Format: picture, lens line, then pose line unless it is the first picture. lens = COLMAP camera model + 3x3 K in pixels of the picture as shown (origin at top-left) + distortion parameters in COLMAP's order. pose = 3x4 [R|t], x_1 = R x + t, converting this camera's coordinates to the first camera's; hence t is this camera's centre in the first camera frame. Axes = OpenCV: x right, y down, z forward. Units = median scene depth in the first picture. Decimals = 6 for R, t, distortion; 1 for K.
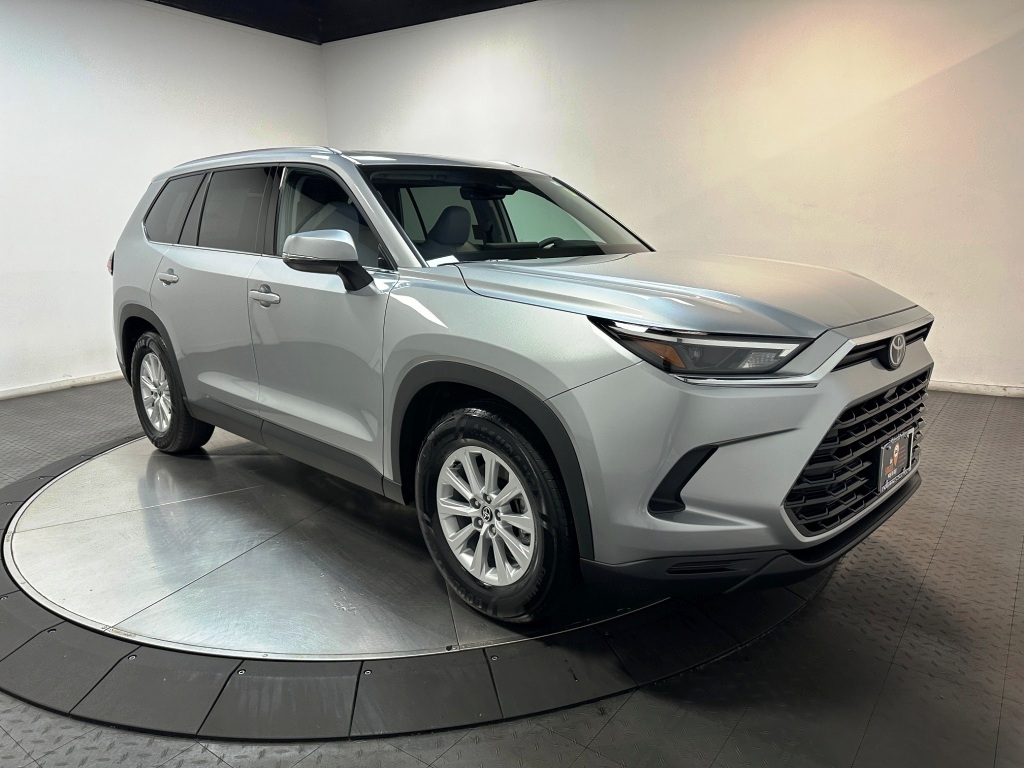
lens RADIAL K [[726.0, 0, 506.2], [0, 726.0, 383.8], [0, 0, 1]] dist [0.038248, -0.061163]
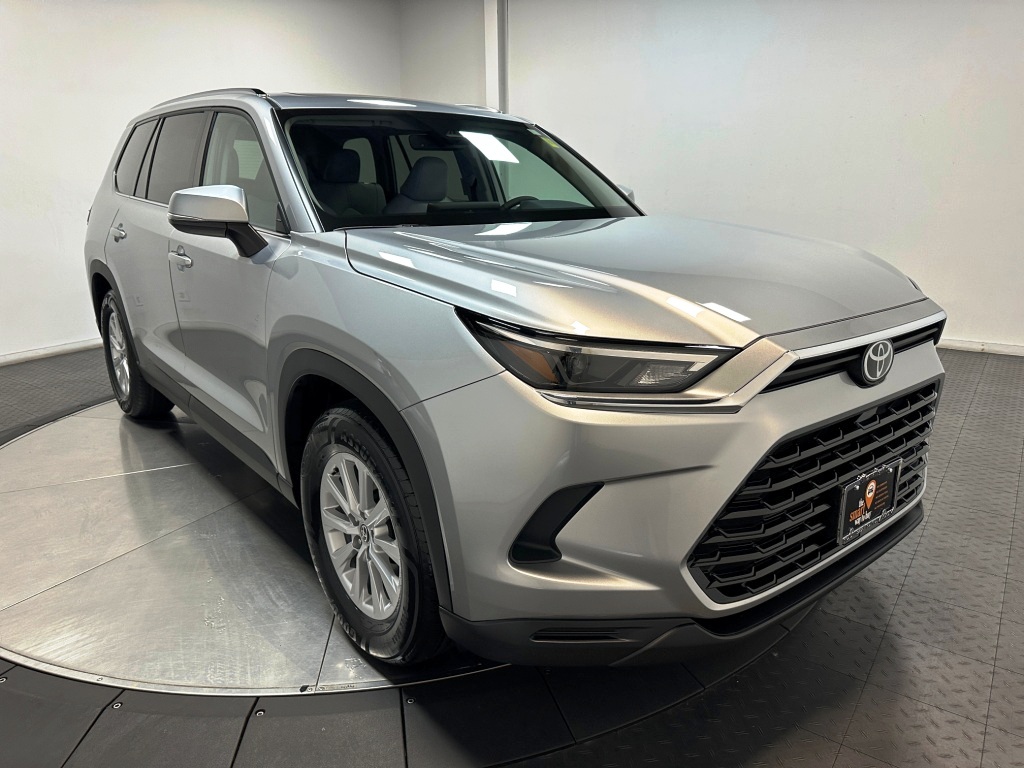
lens RADIAL K [[726.0, 0, 512.1], [0, 726.0, 384.8], [0, 0, 1]] dist [0.038248, -0.061163]
pose [[0.993979, 0.043858, -0.100410, 0.235959], [-0.037257, 0.997077, 0.066699, -0.058309], [0.103041, -0.062557, 0.992708, 0.204668]]
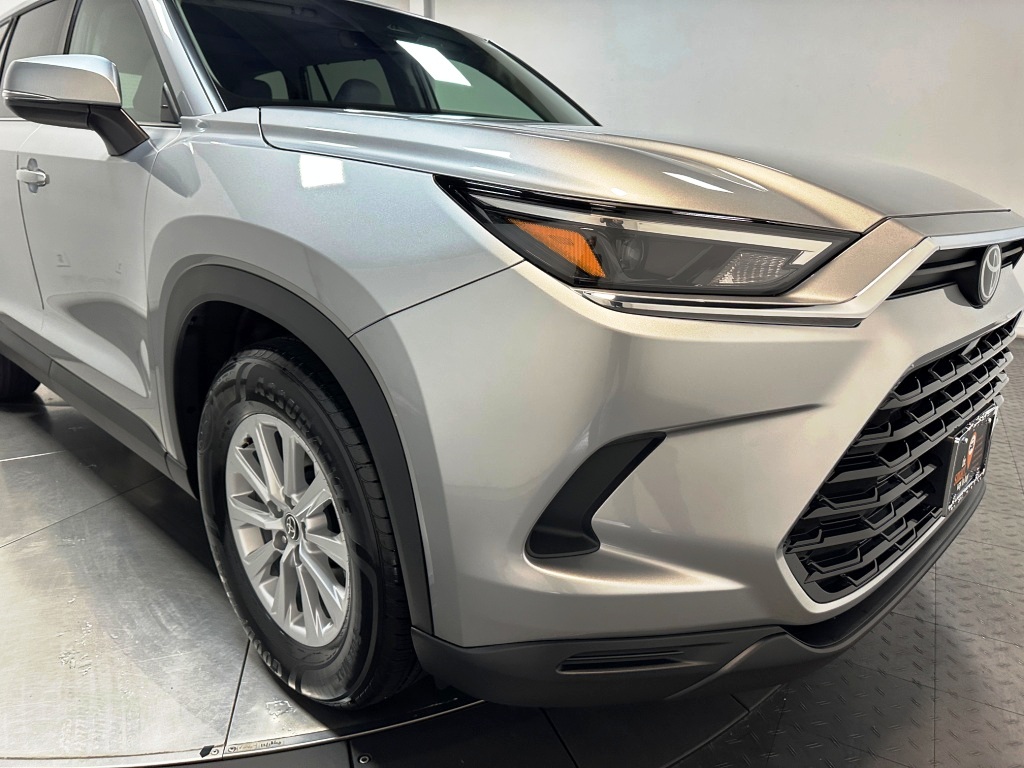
lens RADIAL K [[726.0, 0, 520.9], [0, 726.0, 387.6], [0, 0, 1]] dist [0.038248, -0.061163]
pose [[0.999065, 0.034147, 0.026499, 0.152819], [-0.035873, 0.997065, 0.067640, 0.018433], [-0.024112, -0.068527, 0.997358, 0.429376]]
